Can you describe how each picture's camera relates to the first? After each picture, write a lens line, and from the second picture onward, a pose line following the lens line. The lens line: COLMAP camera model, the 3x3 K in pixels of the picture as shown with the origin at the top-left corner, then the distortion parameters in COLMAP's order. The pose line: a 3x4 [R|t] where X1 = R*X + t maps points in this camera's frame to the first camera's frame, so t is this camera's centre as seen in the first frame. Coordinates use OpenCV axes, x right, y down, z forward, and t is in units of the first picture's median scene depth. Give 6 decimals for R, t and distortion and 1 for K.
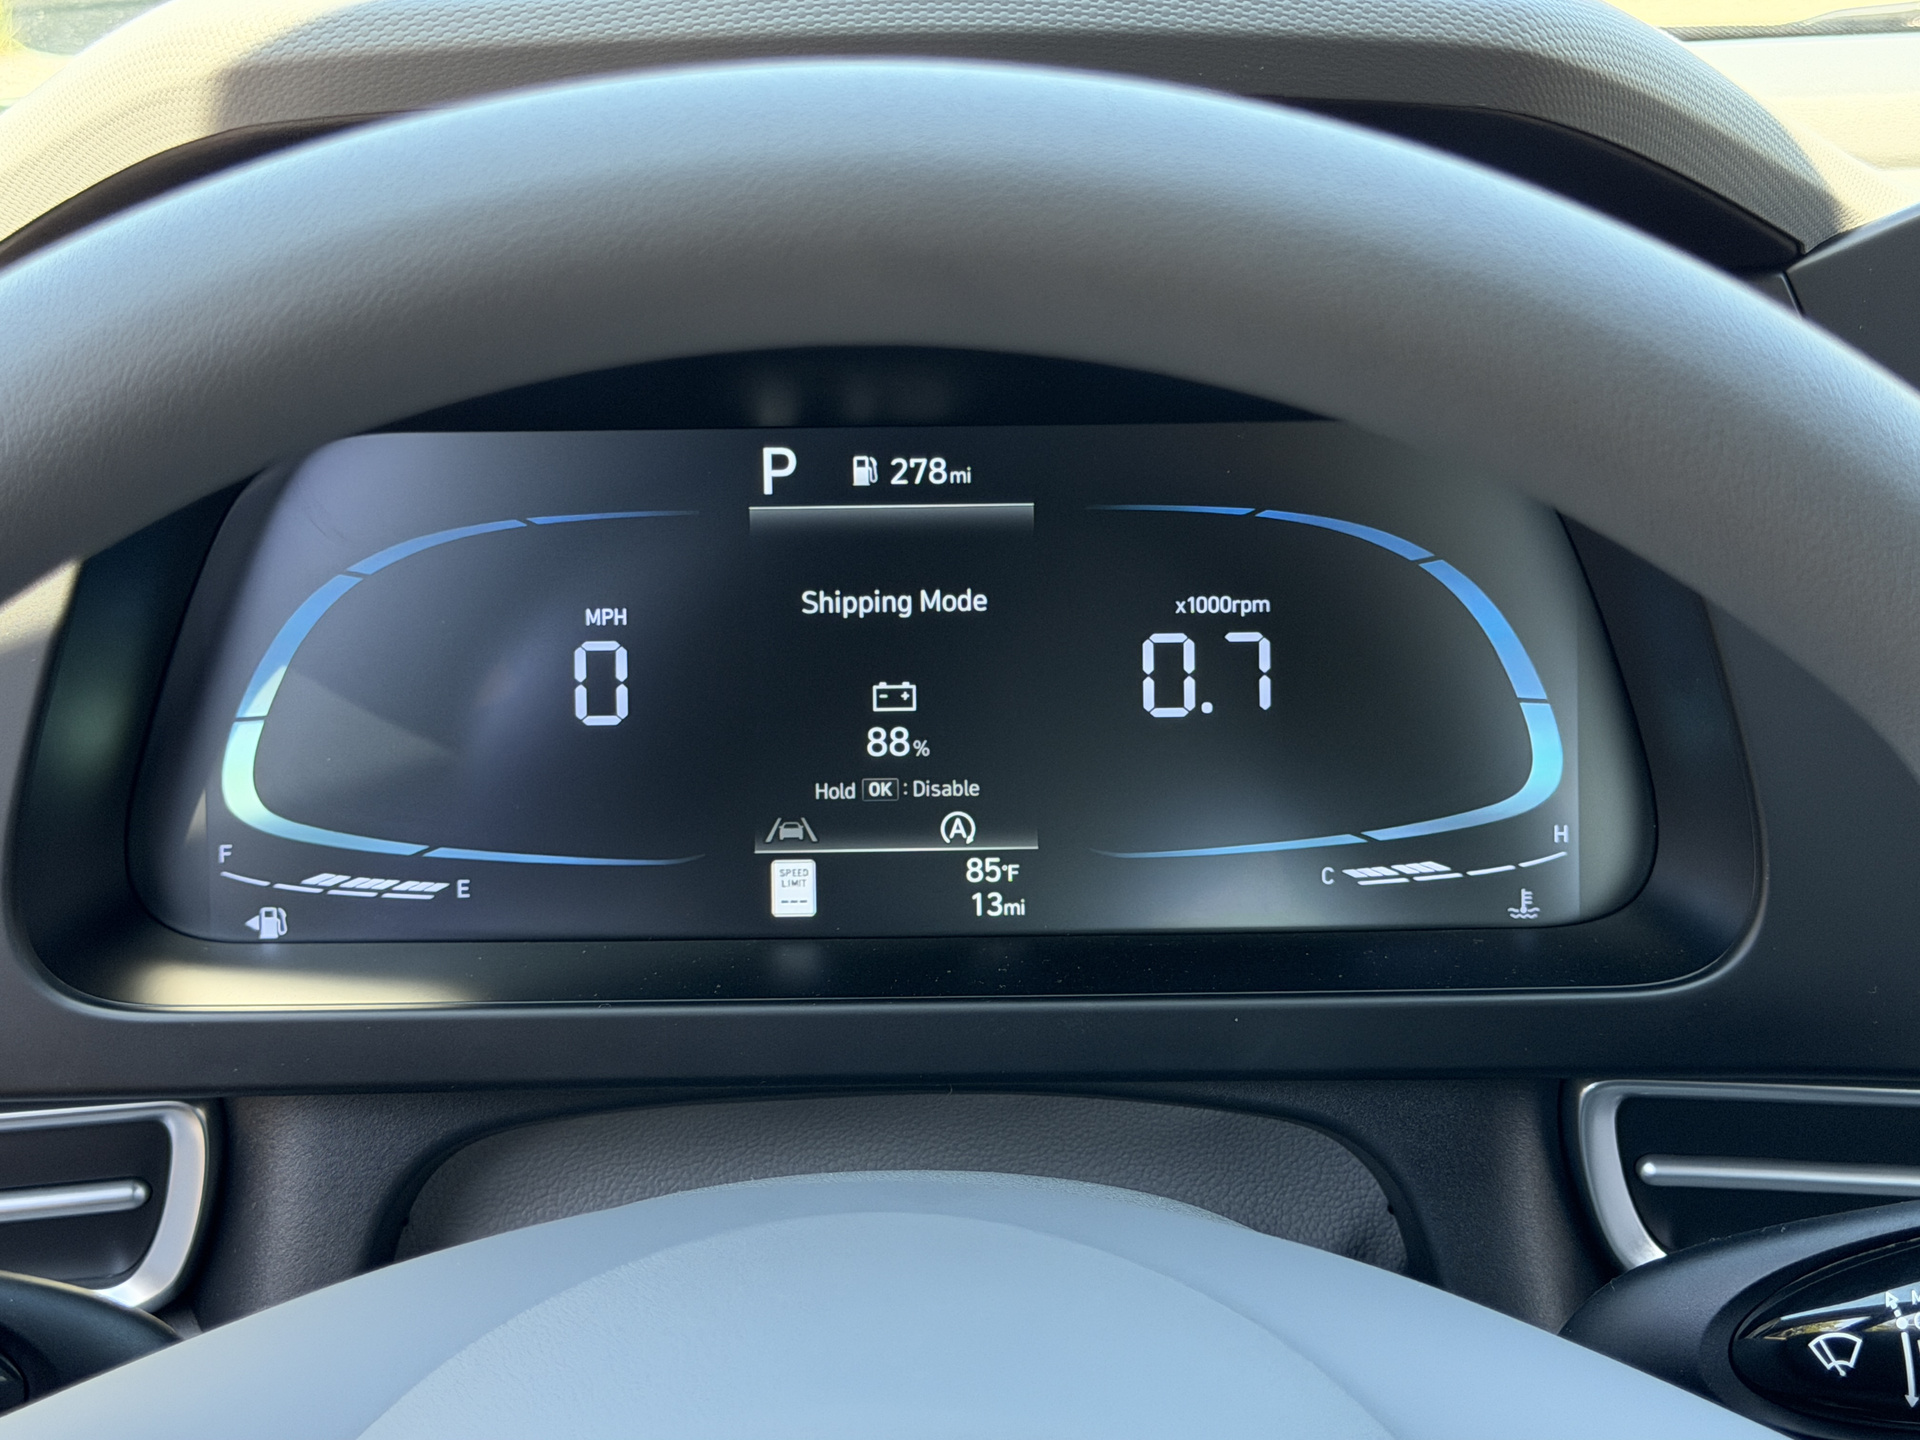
lens RADIAL K [[3301.9, 0, 973.9], [0, 3301.9, 718.5], [0, 0, 1]] dist [0.154502, 0.000000]
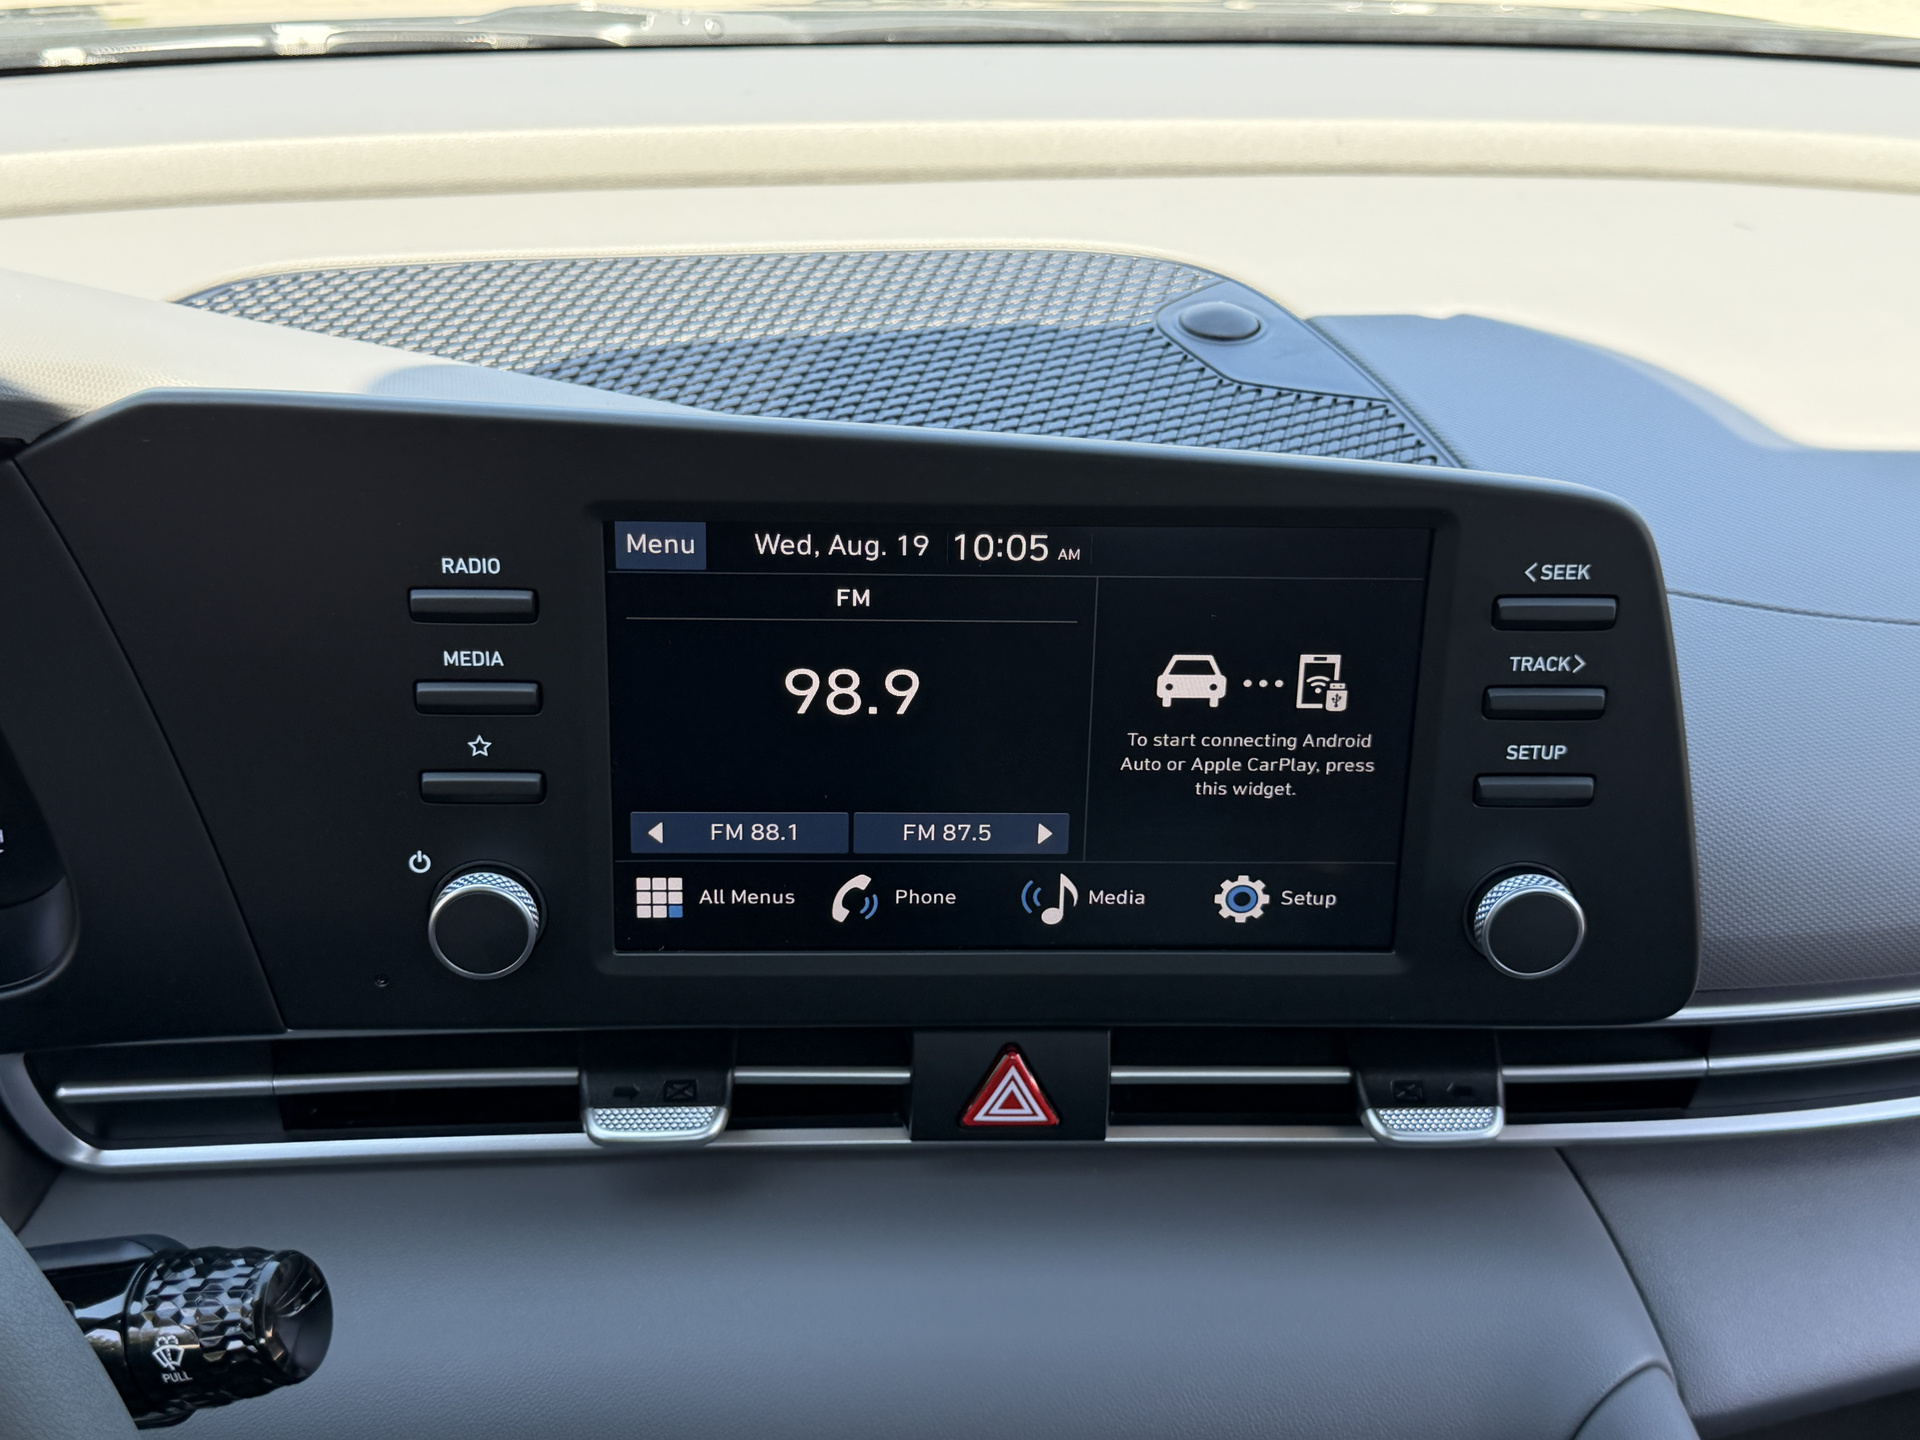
lens RADIAL K [[2368.6, 0, 947.7], [0, 2368.6, 719.2], [0, 0, 1]] dist [0.091760, 0.000000]
pose [[0.978622, -0.062755, 0.195857, 0.360532], [0.025657, 0.982123, 0.186485, -0.175567], [-0.204059, -0.177473, 0.962737, 0.031897]]
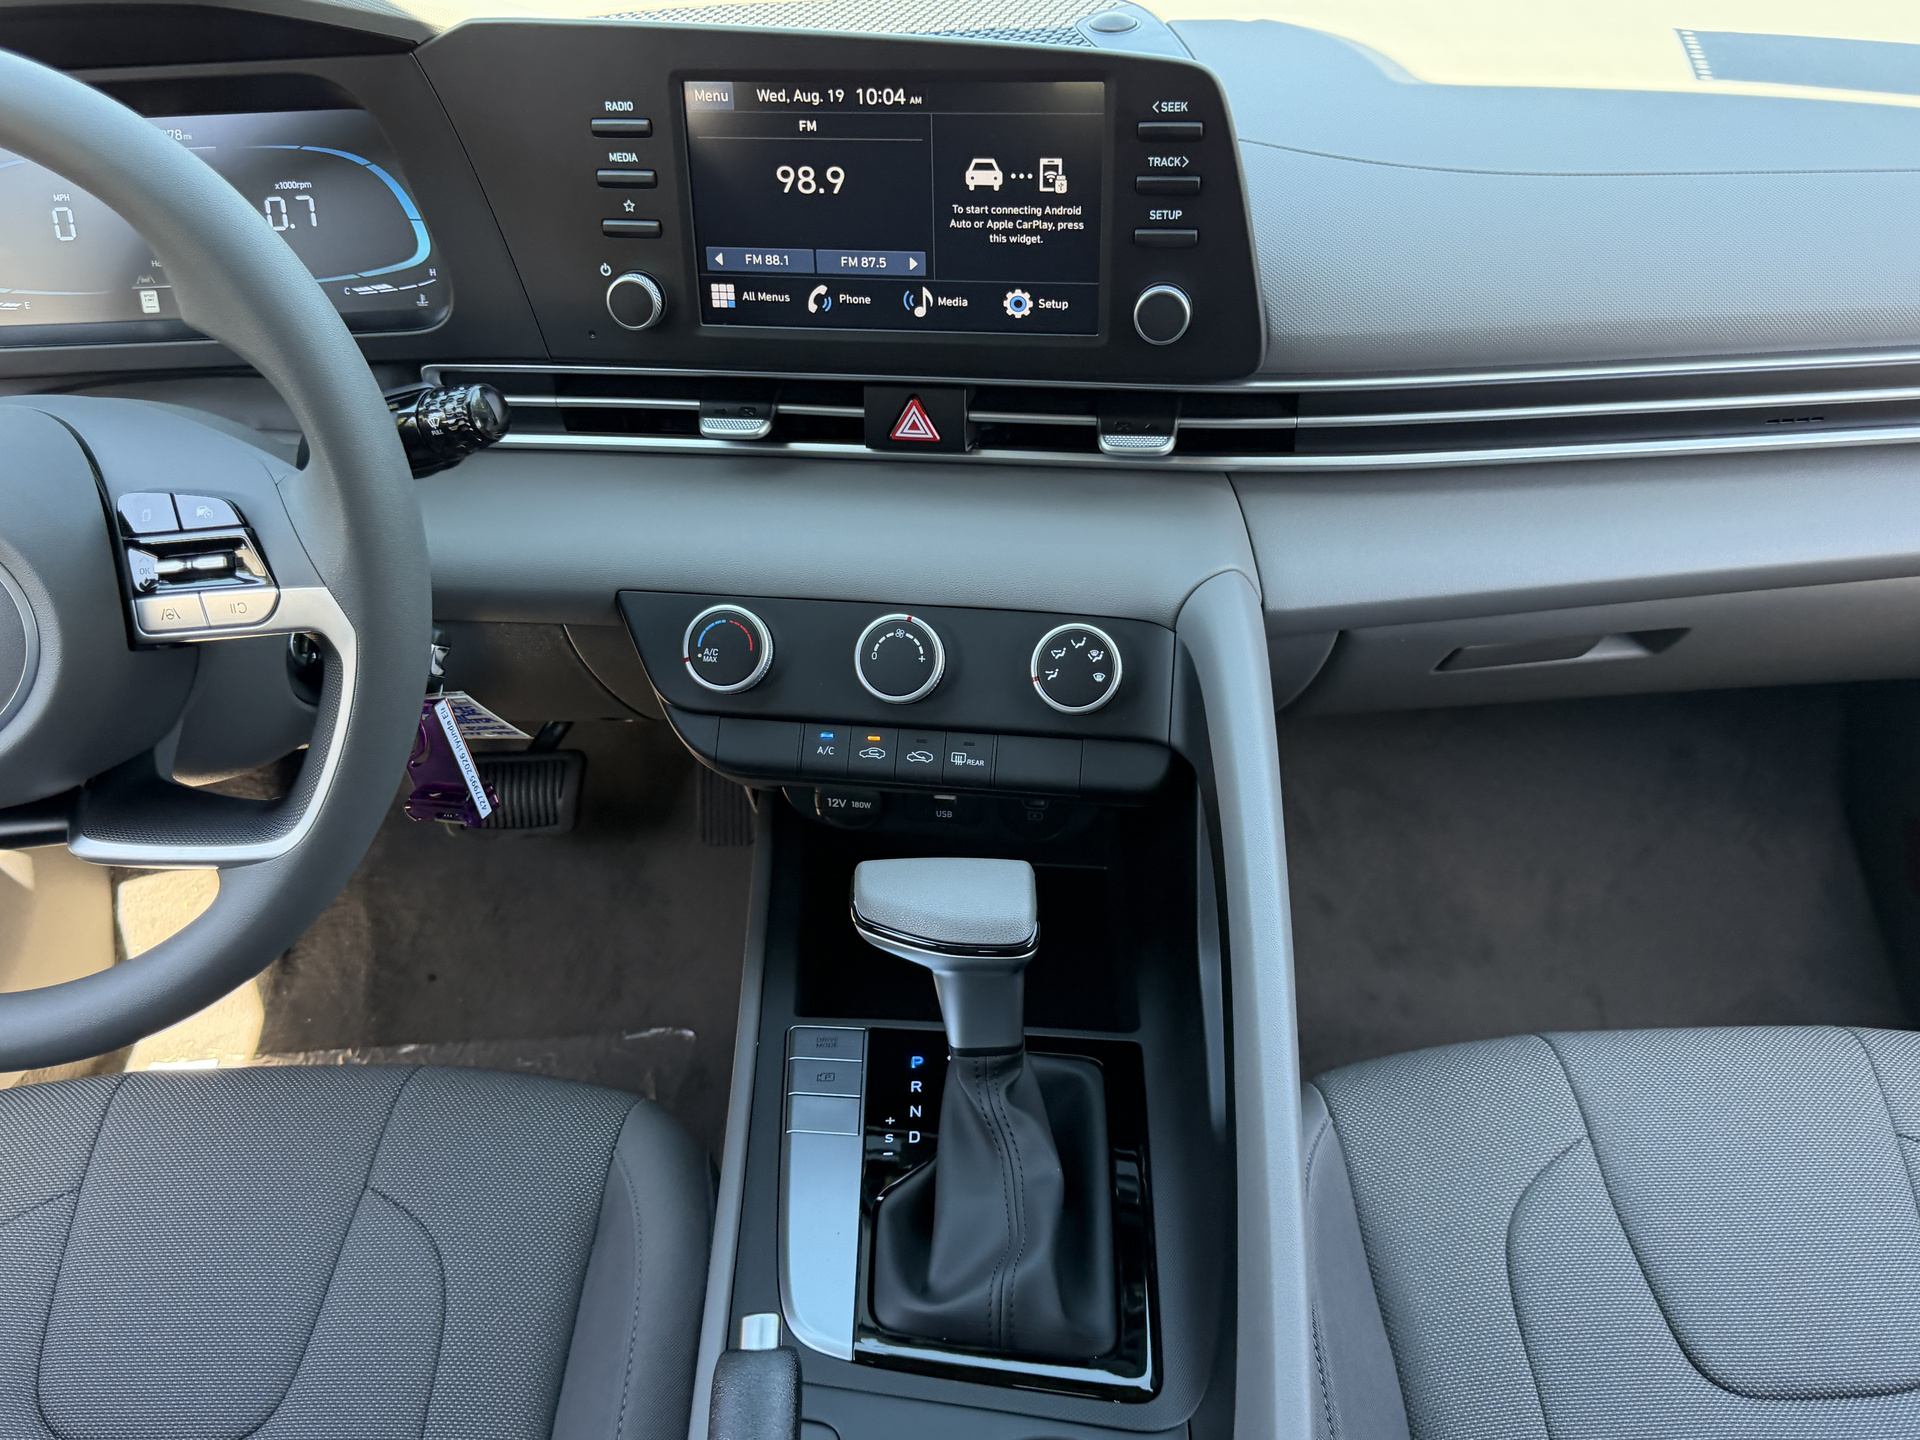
lens RADIAL K [[1692.7, 0, 948.0], [0, 1692.7, 719.3], [0, 0, 1]] dist [0.117010, -0.223948]
pose [[0.999012, -0.016491, -0.041270, 0.637681], [0.027227, 0.961040, 0.275065, 0.011864], [0.035126, -0.275917, 0.960540, -0.393200]]
